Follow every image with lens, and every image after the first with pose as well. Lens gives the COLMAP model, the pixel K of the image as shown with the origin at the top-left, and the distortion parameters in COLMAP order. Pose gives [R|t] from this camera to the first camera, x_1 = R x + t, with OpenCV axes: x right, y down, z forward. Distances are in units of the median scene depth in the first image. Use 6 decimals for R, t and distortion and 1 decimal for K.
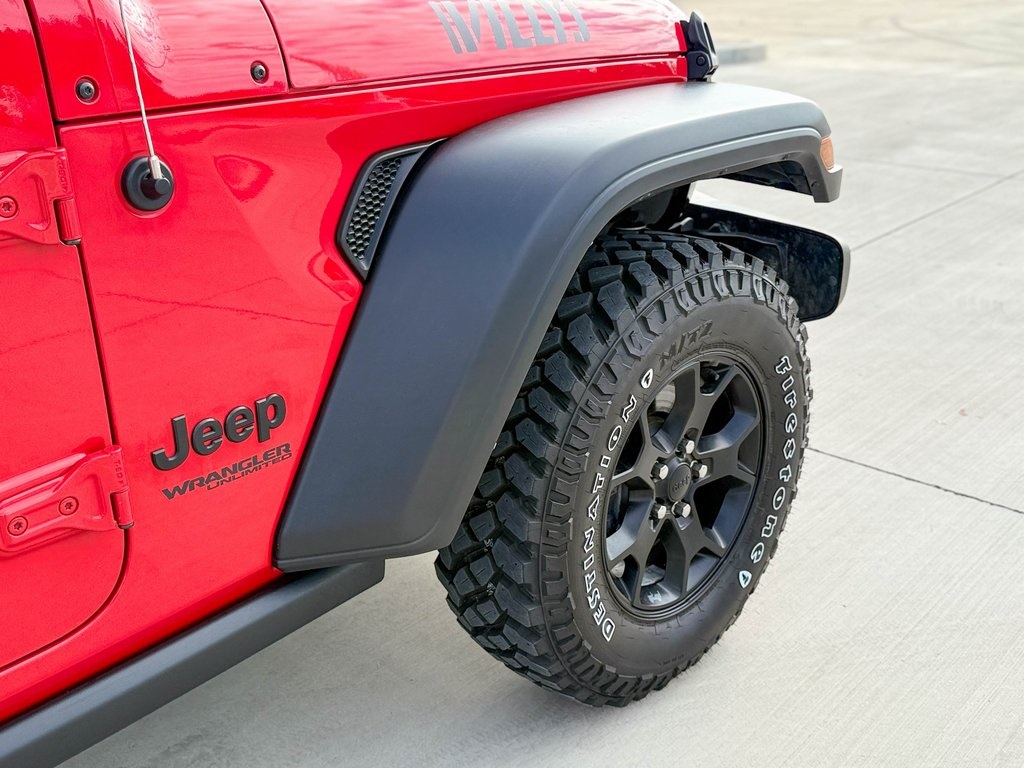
lens RADIAL K [[1085.8, 0, 512.0], [0, 1085.8, 384.0], [0, 0, 1]] dist [0.157082, -0.001425]
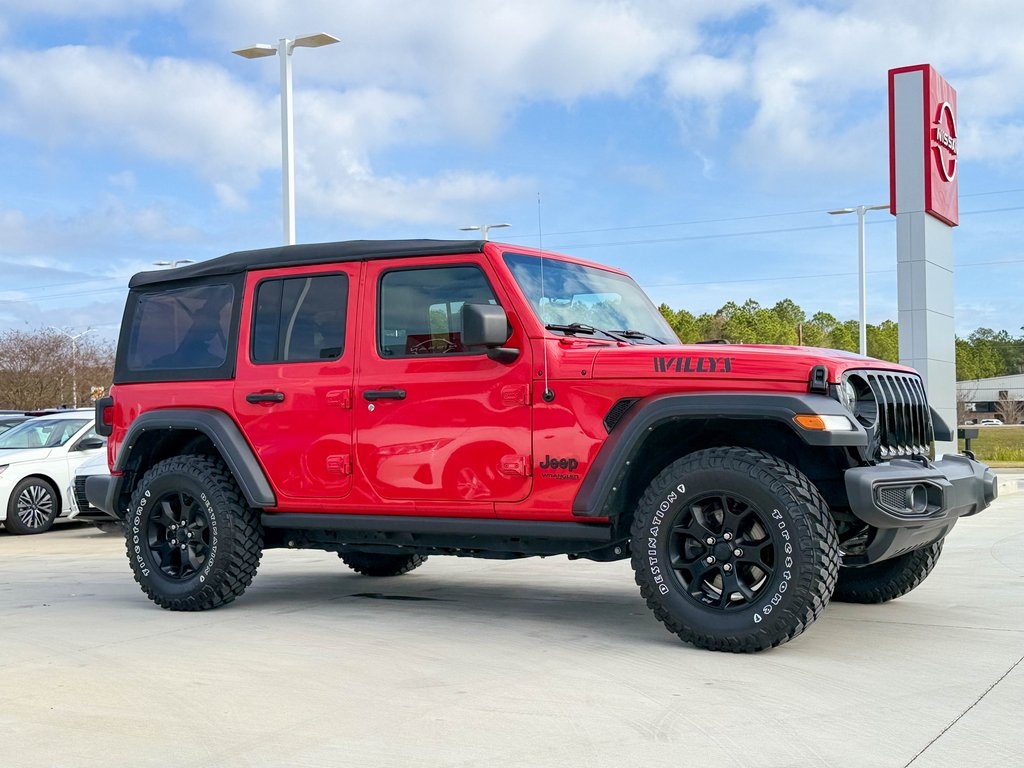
lens RADIAL K [[1274.9, 0, 512.0], [0, 1274.9, 384.0], [0, 0, 1]] dist [0.110039, -0.017872]
pose [[0.205790, -0.014209, -0.978493, 3.161013], [-0.357593, 0.929655, -0.088706, 0.186980], [0.910921, 0.368157, 0.186233, -0.038286]]
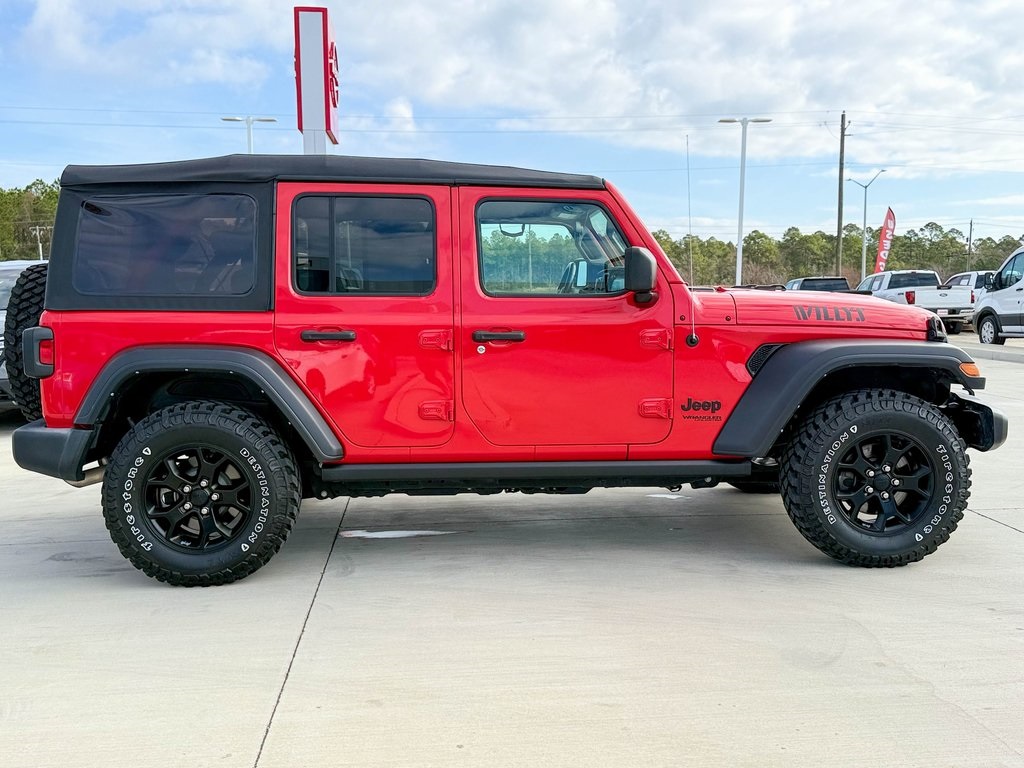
lens RADIAL K [[984.1, 0, 512.0], [0, 984.1, 384.0], [0, 0, 1]] dist [0.172377, -0.410561]
pose [[0.739251, 0.088002, -0.667655, 1.258429], [-0.266335, 0.948800, -0.169836, 0.595630], [0.618525, 0.303371, 0.724840, -1.579780]]
